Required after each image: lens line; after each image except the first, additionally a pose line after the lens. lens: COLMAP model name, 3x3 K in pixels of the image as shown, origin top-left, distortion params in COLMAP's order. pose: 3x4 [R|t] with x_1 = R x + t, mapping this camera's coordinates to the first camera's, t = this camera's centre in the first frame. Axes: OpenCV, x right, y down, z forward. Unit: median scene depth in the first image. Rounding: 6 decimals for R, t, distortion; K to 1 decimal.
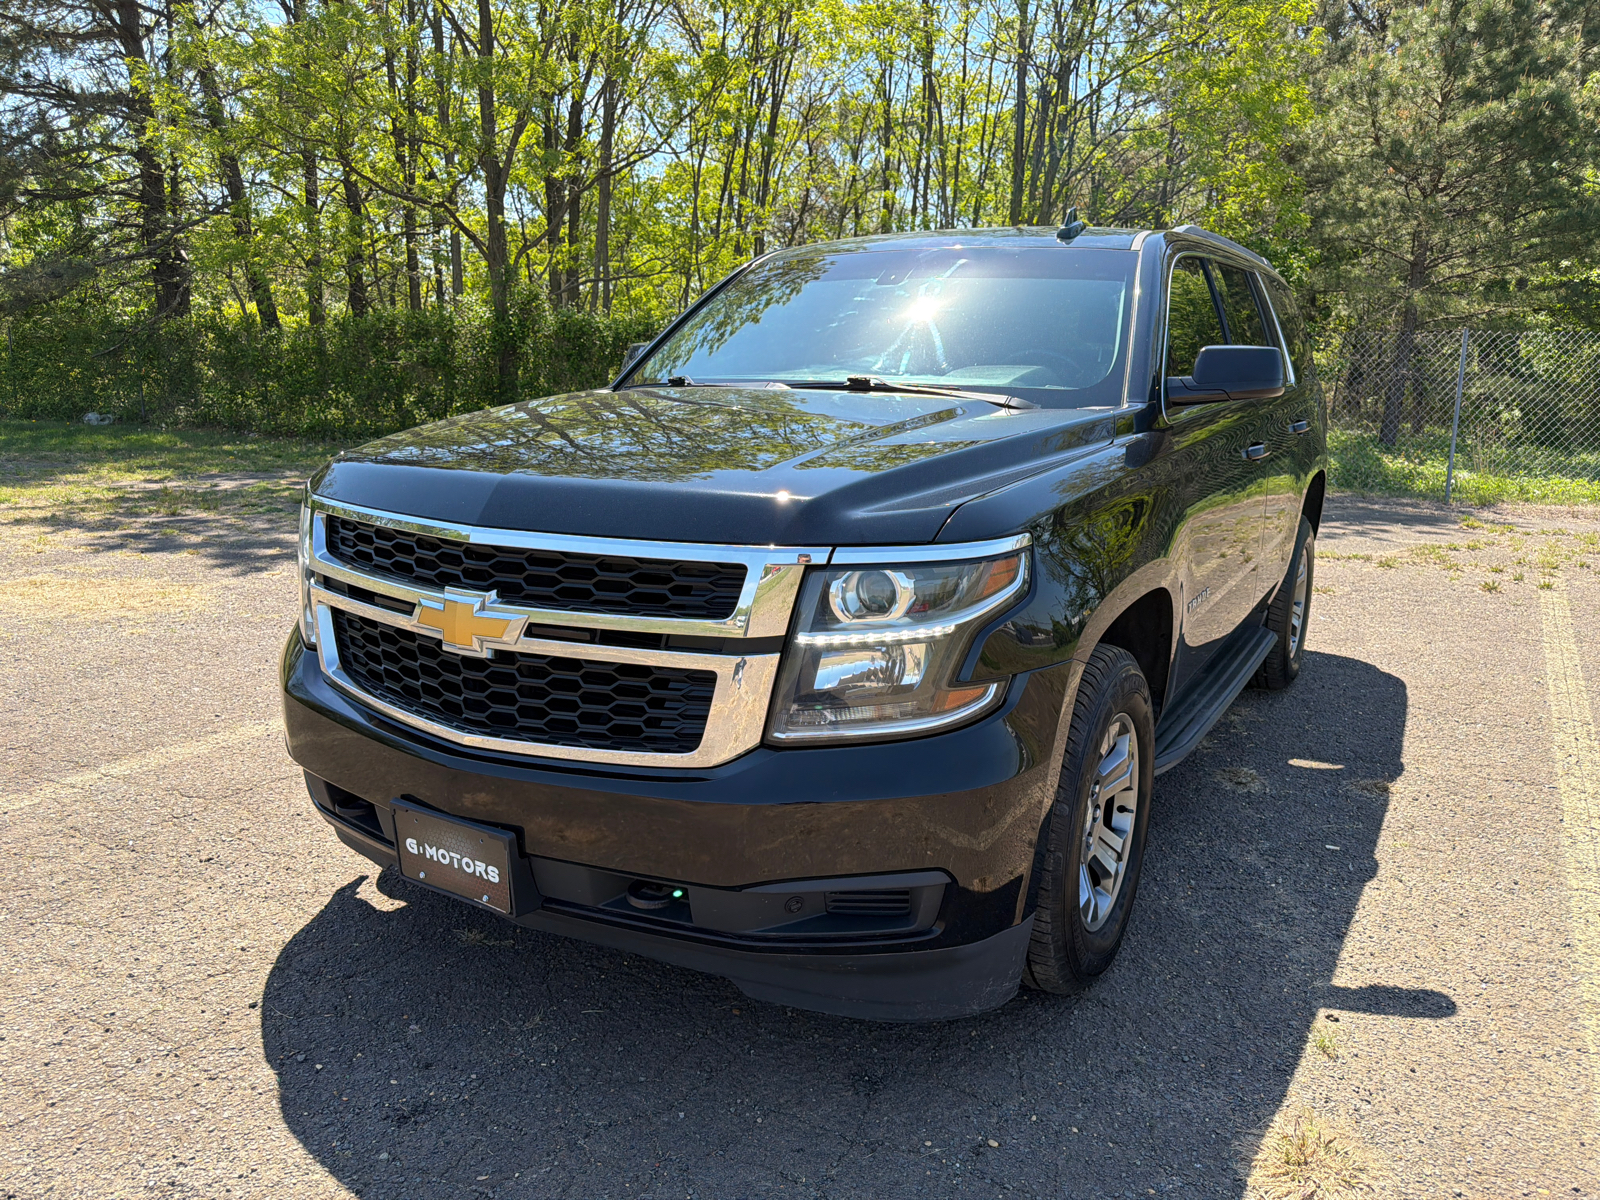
lens RADIAL K [[1152.1, 0, 801.8], [0, 1152.1, 598.9], [0, 0, 1]] dist [0.024498, -0.028971]
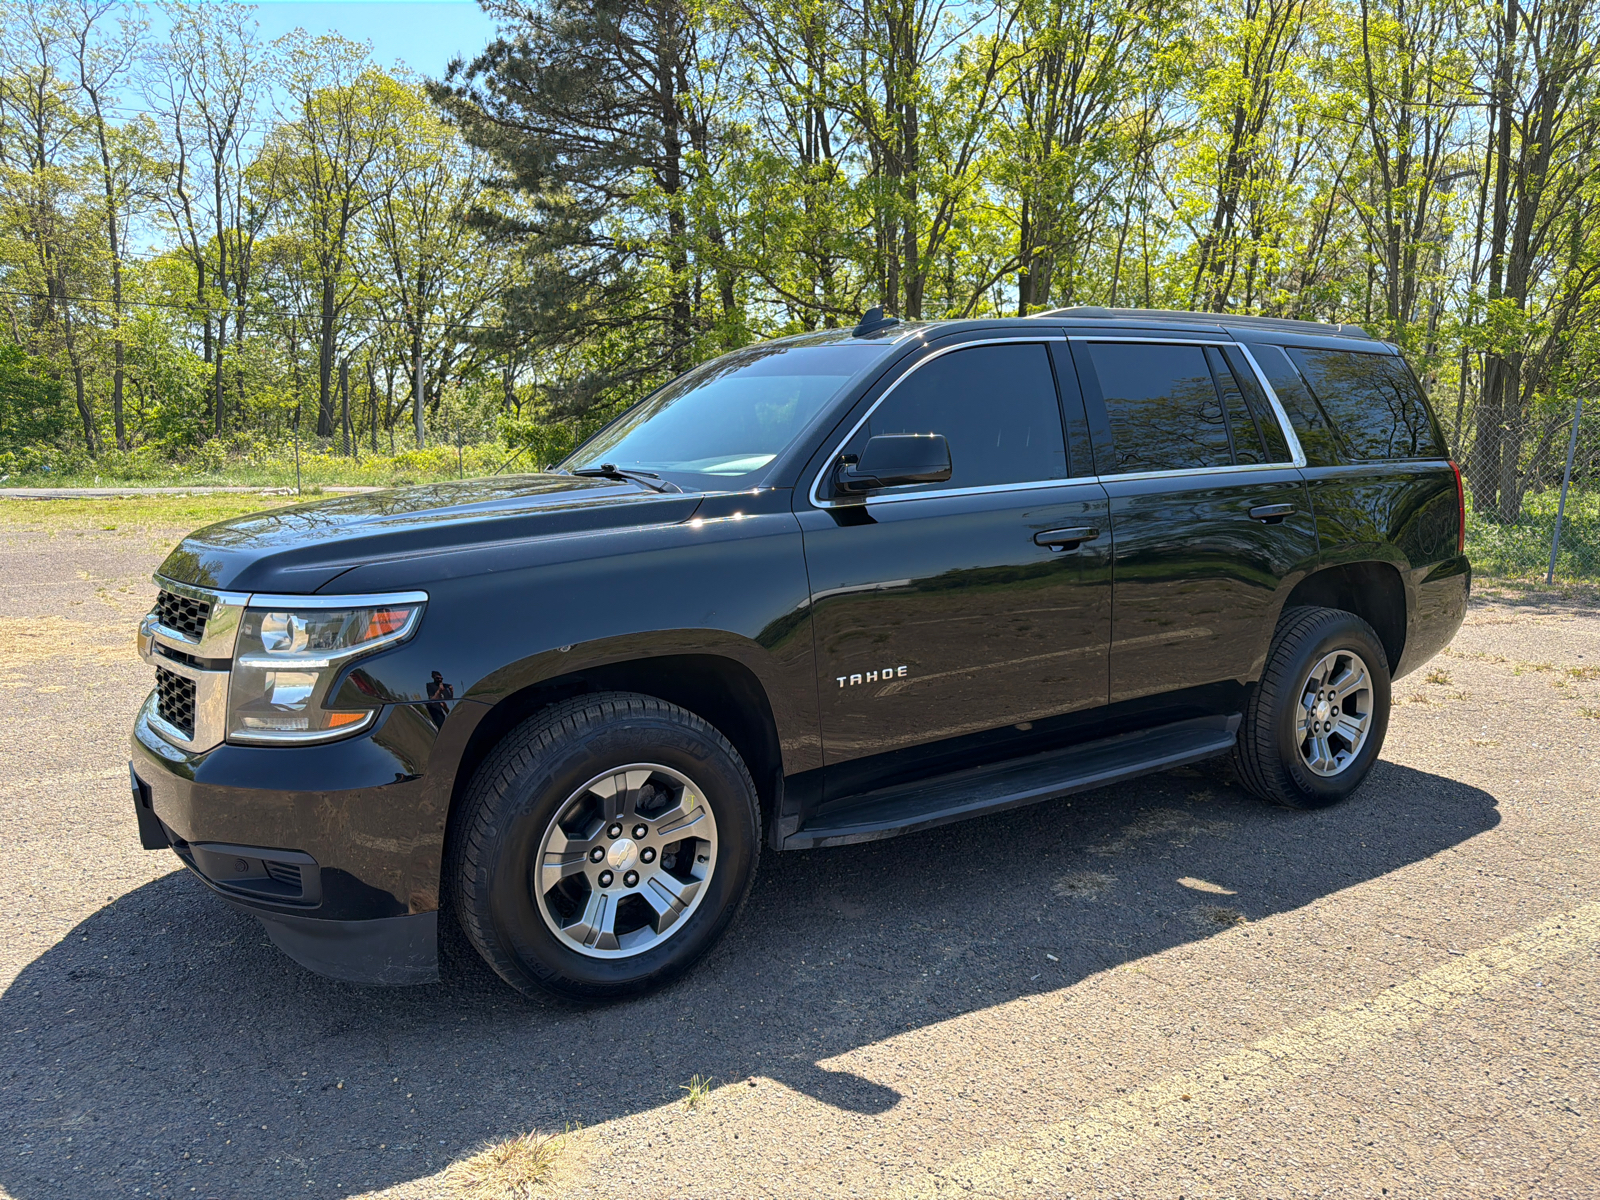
lens RADIAL K [[1152.1, 0, 798.6], [0, 1152.1, 602.1], [0, 0, 1]] dist [0.024498, -0.028971]
pose [[0.887109, 0.044681, -0.459391, 0.935670], [-0.075611, 0.995926, -0.049143, -0.013400], [0.455324, 0.078330, 0.886873, 0.078073]]
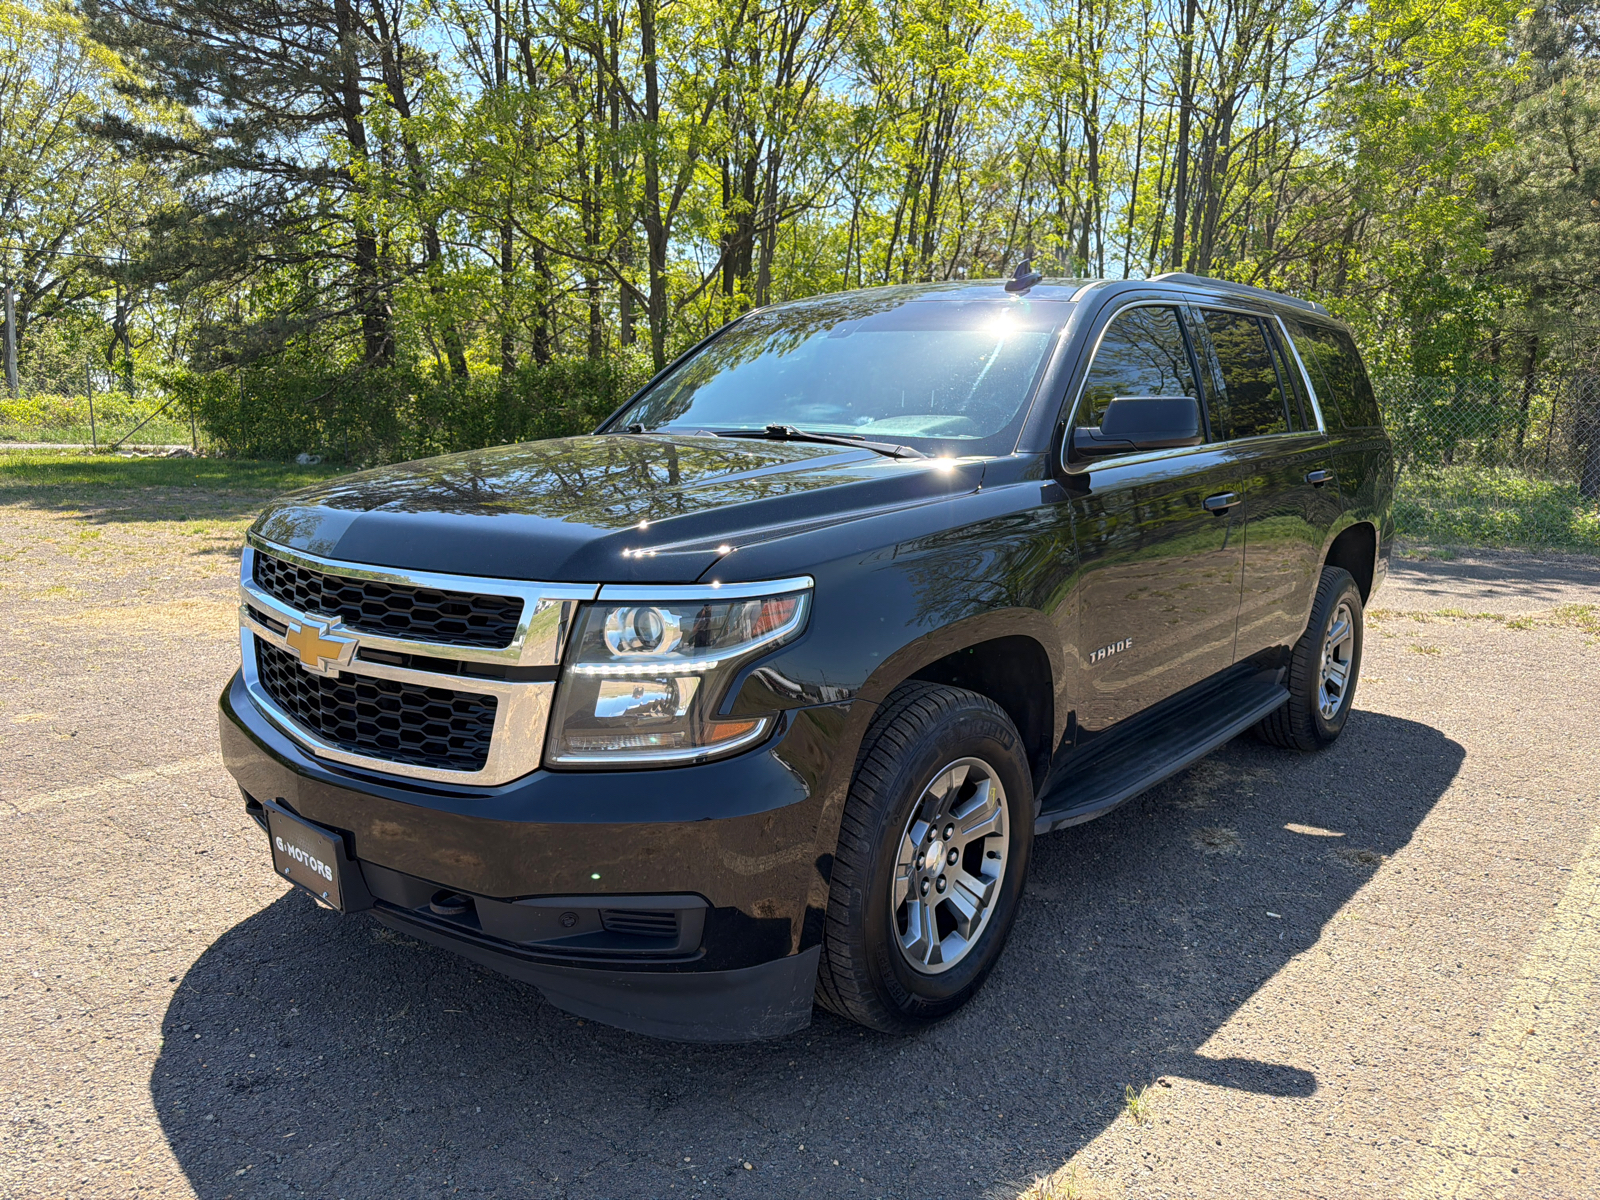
lens RADIAL K [[1152.1, 0, 804.5], [0, 1152.1, 600.1], [0, 0, 1]] dist [0.024498, -0.028971]
pose [[0.985490, 0.026881, -0.167593, 0.308977], [-0.032934, 0.998898, -0.033443, -0.000702], [0.166509, 0.038478, 0.985289, -0.022829]]
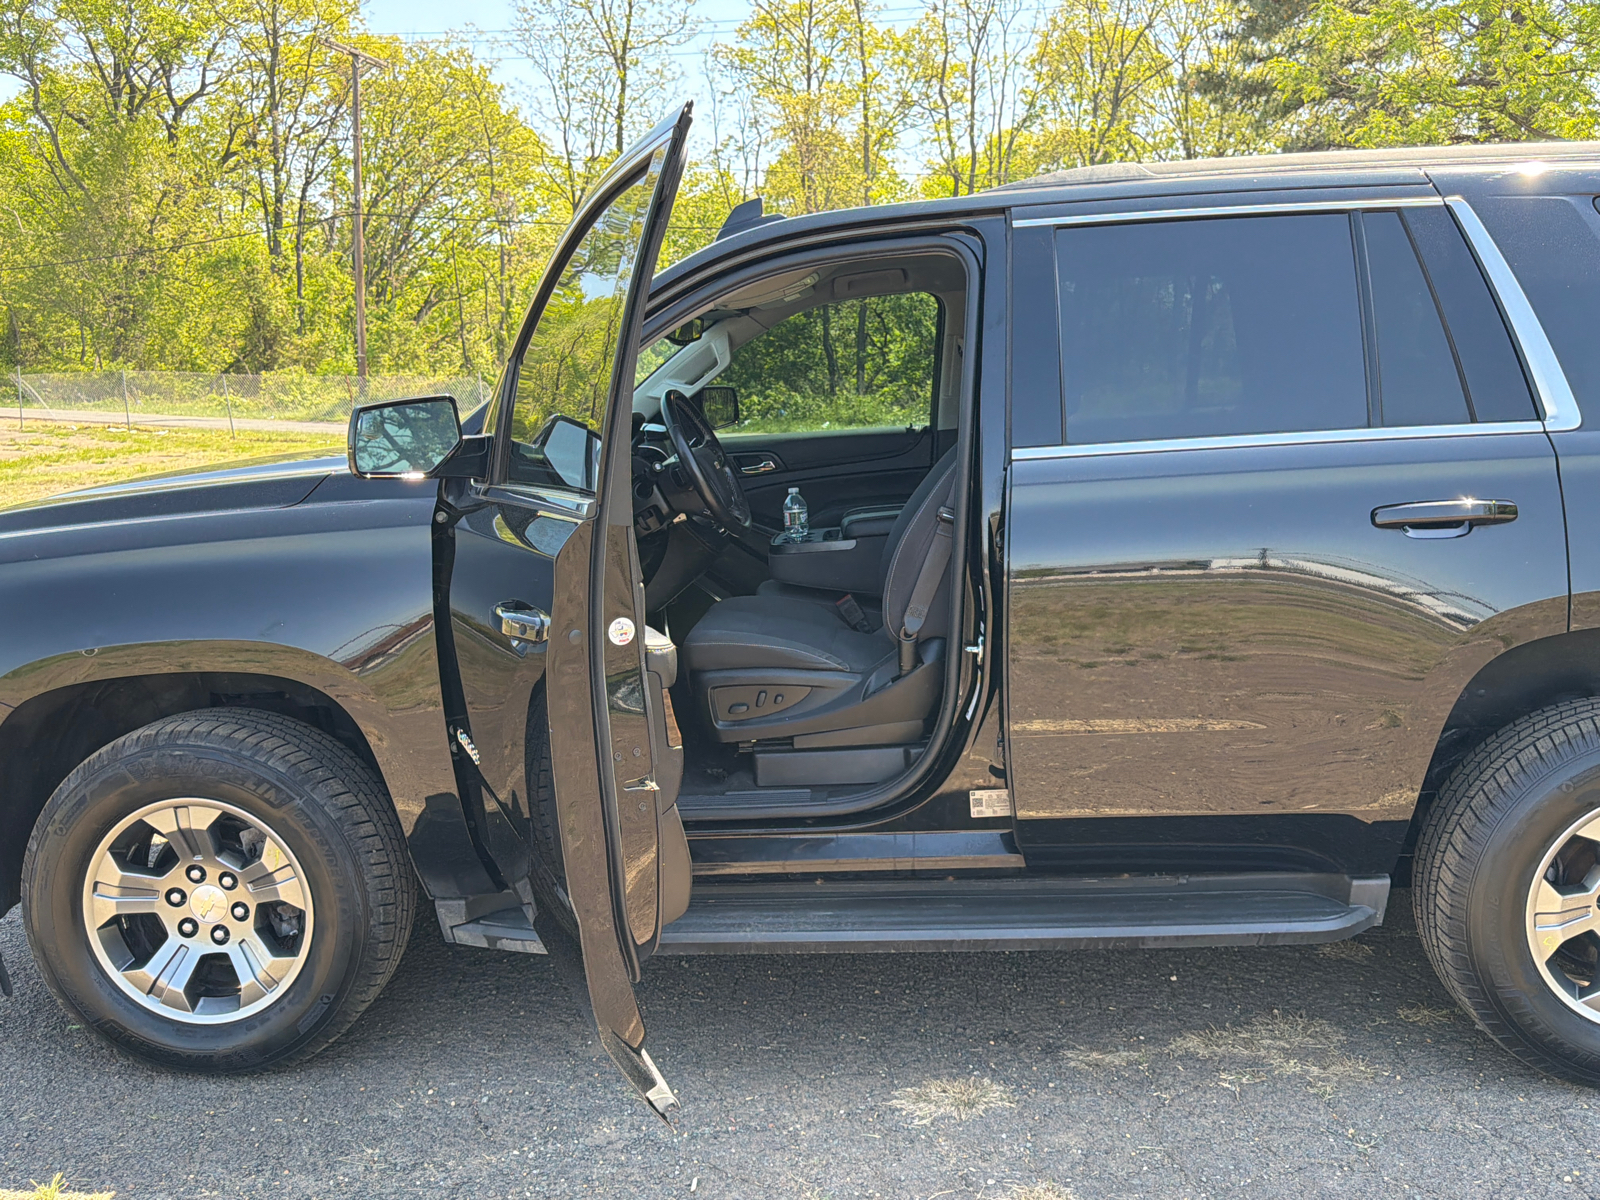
lens RADIAL K [[1468.7, 0, 791.3], [0, 1468.7, 615.7], [0, 0, 1]] dist [0.019446, 0.000000]
pose [[0.444806, 0.112933, -0.888478, 1.546955], [-0.149925, 0.987409, 0.050449, -0.178622], [0.882989, 0.110765, 0.456137, 0.886954]]
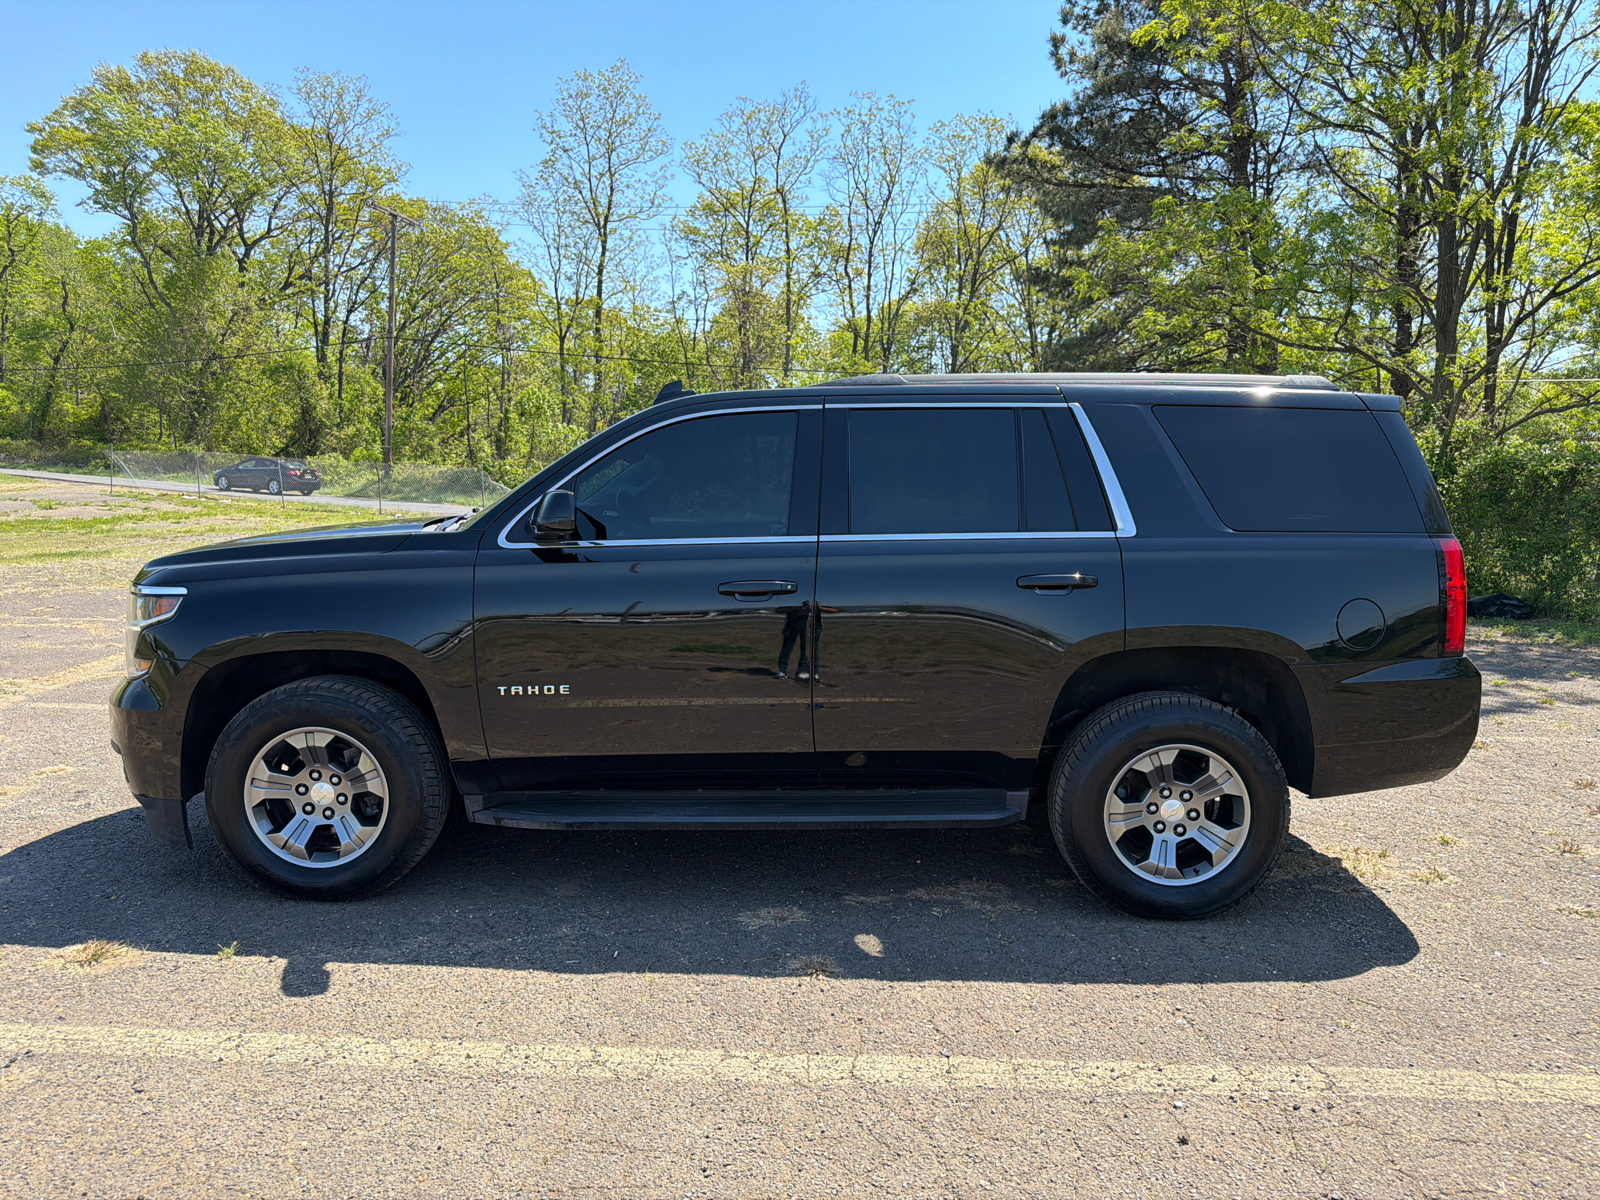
lens RADIAL K [[1152.1, 0, 799.6], [0, 1152.1, 623.8], [0, 0, 1]] dist [0.024498, -0.028971]
pose [[0.500050, 0.097035, -0.860543, 1.920499], [-0.184158, 0.982889, 0.003819, -0.158992], [0.846189, 0.156566, 0.509364, 0.756777]]
